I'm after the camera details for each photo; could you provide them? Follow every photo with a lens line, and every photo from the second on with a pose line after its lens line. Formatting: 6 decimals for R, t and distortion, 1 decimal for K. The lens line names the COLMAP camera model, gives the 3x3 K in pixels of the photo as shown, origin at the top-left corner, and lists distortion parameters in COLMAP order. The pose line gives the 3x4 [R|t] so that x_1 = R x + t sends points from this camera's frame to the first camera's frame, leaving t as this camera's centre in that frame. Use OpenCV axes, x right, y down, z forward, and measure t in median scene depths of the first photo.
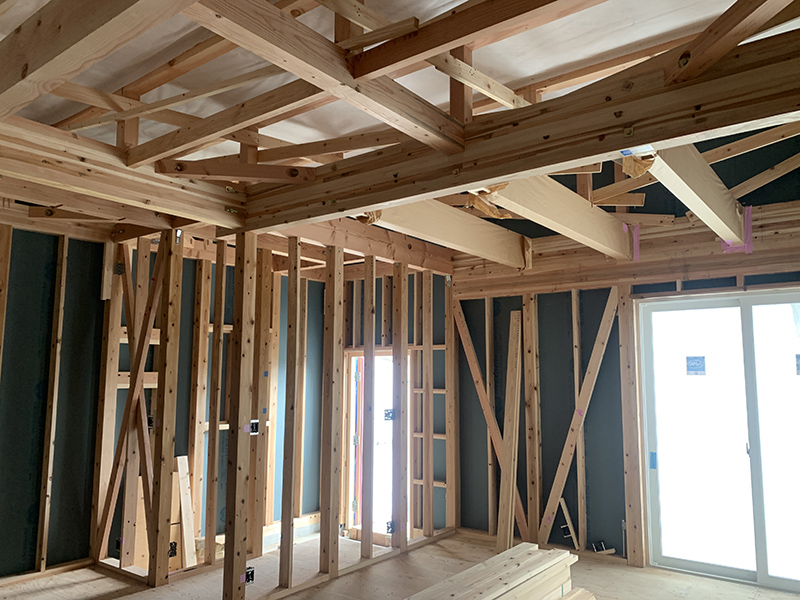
lens RADIAL K [[621.8, 0, 403.9], [0, 621.8, 306.6], [0, 0, 1]] dist [0.000367, -0.002968]
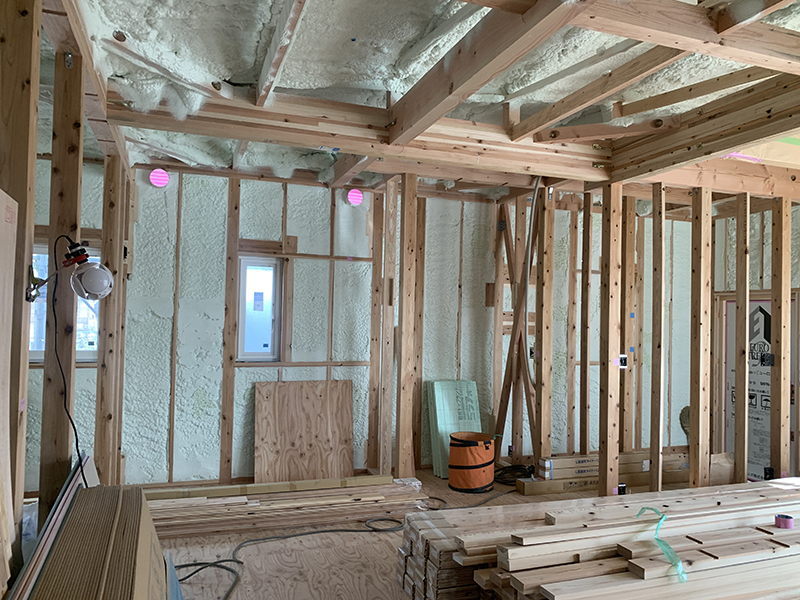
lens RADIAL K [[621.8, 0, 403.9], [0, 621.8, 306.6], [0, 0, 1]] dist [0.000367, -0.002968]
pose [[0.845972, 0.001918, -0.533223, 0.021027], [0.044227, 0.996296, 0.073751, -0.002160], [0.531389, -0.085974, 0.842754, -0.142440]]
